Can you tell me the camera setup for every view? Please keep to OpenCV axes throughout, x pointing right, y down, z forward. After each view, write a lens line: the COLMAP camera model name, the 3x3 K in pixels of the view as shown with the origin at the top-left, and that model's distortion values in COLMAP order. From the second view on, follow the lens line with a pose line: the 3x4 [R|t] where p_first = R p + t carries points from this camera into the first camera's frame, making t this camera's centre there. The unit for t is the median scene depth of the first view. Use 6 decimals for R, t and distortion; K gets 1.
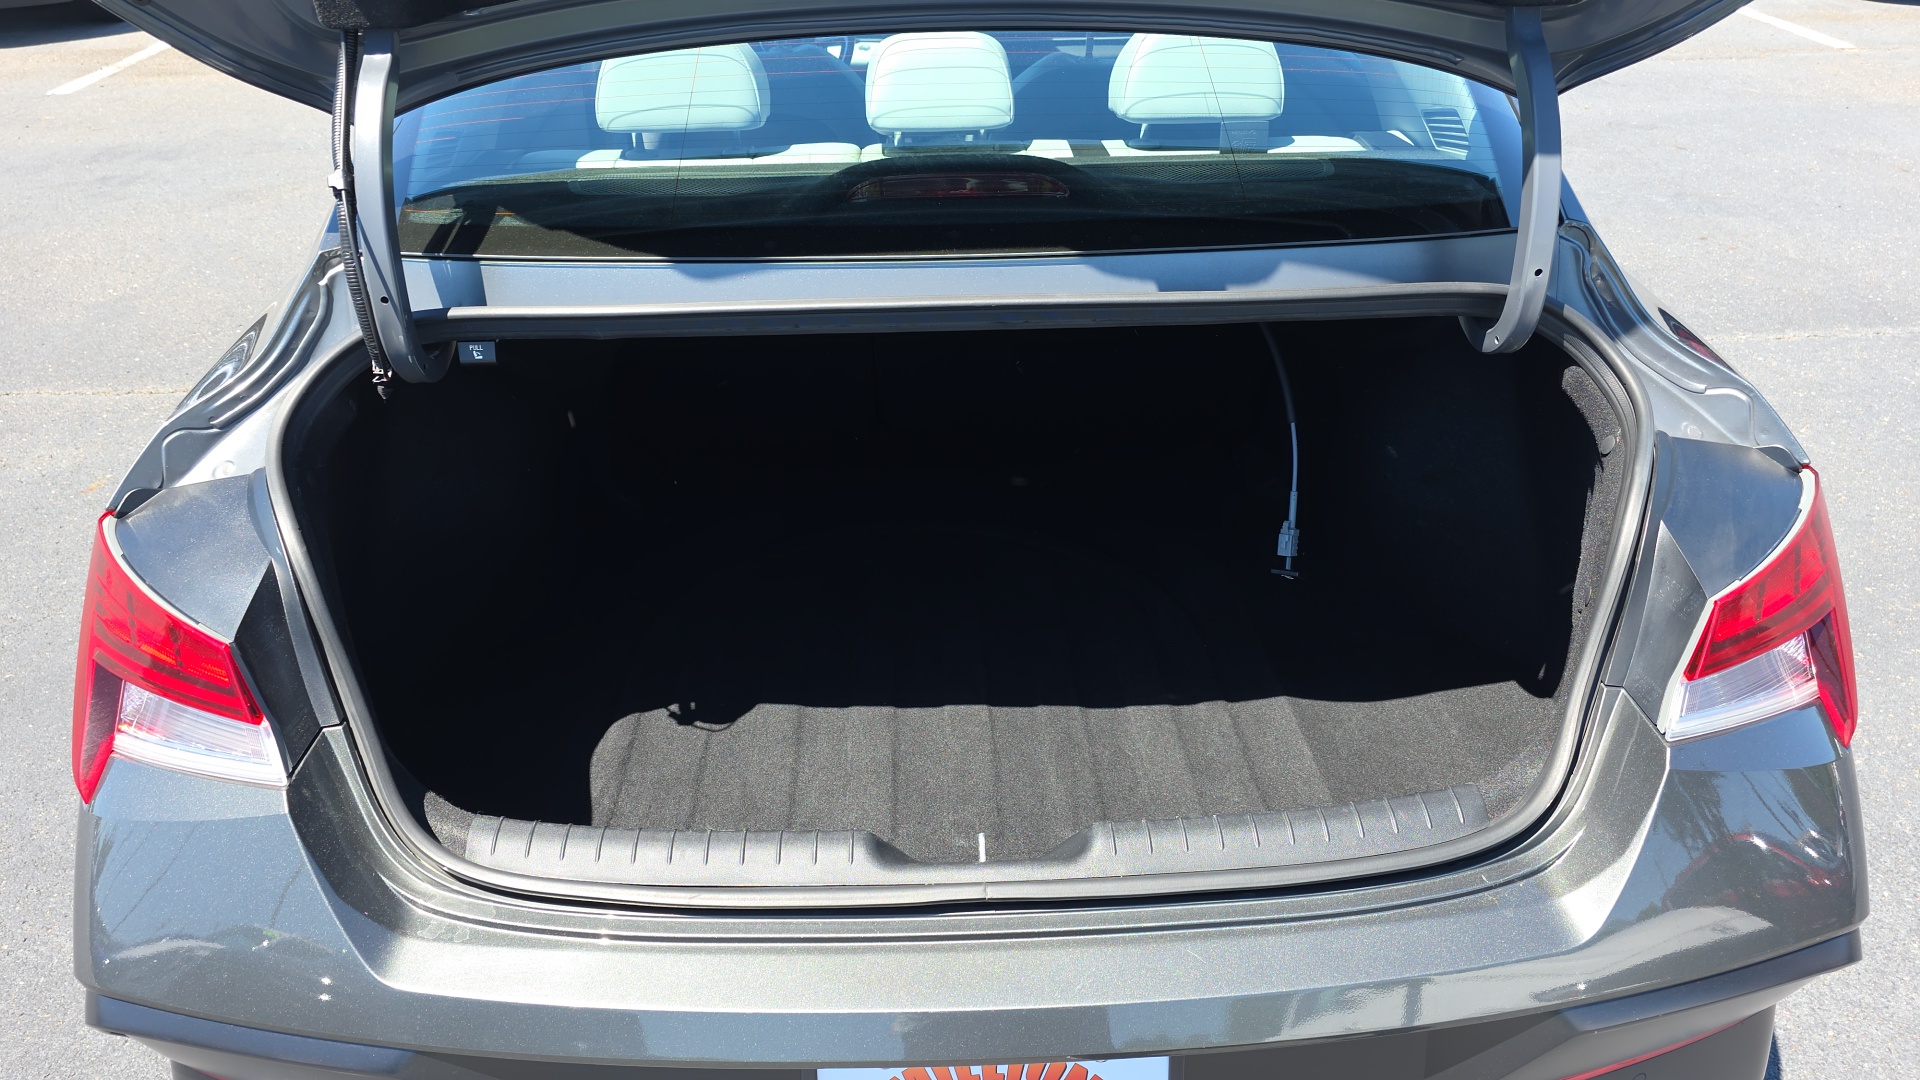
lens RADIAL K [[1294.5, 0, 950.2], [0, 1294.5, 533.6], [0, 0, 1]] dist [0.047272, -0.052938]
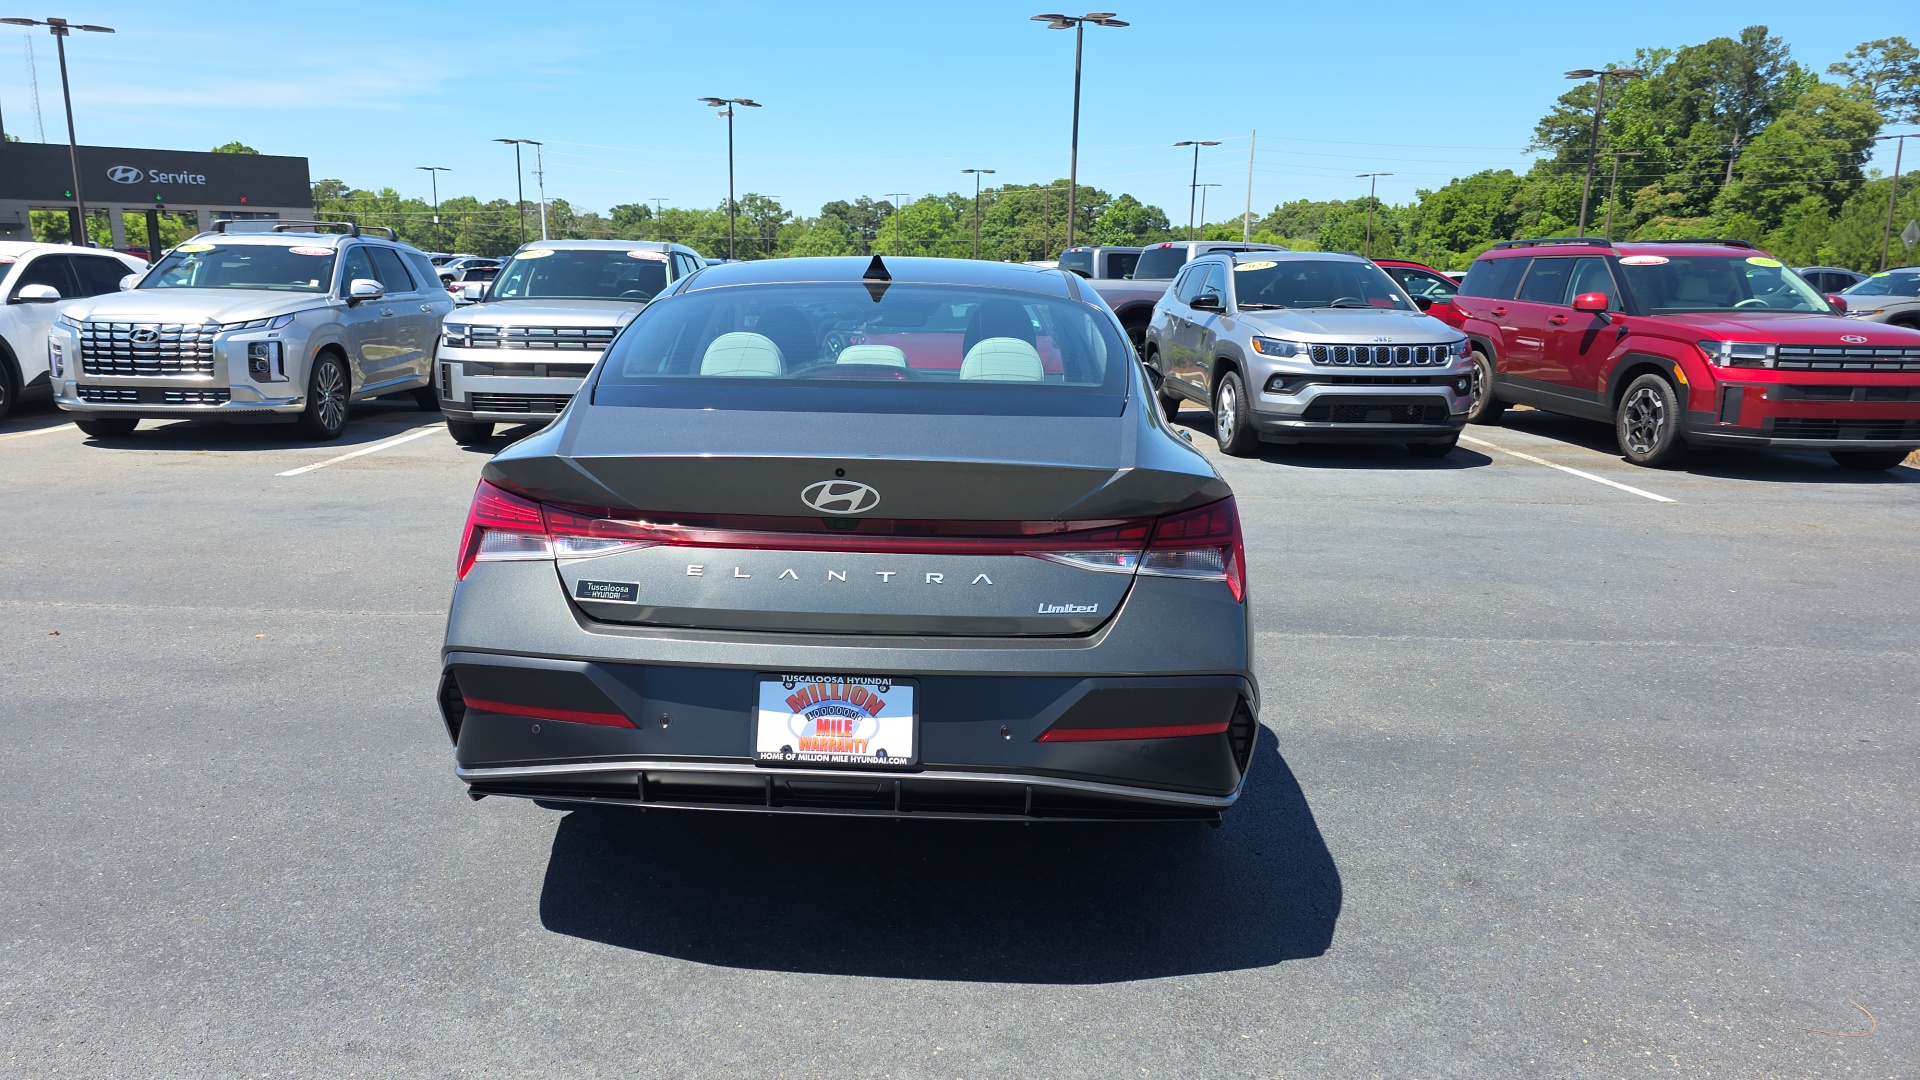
lens RADIAL K [[1294.5, 0, 950.2], [0, 1294.5, 533.6], [0, 0, 1]] dist [0.047272, -0.052938]
pose [[0.999114, 0.027453, -0.031904, 0.079100], [-0.037087, 0.932627, -0.358931, 0.250938], [0.019901, 0.359796, 0.932819, -0.321121]]
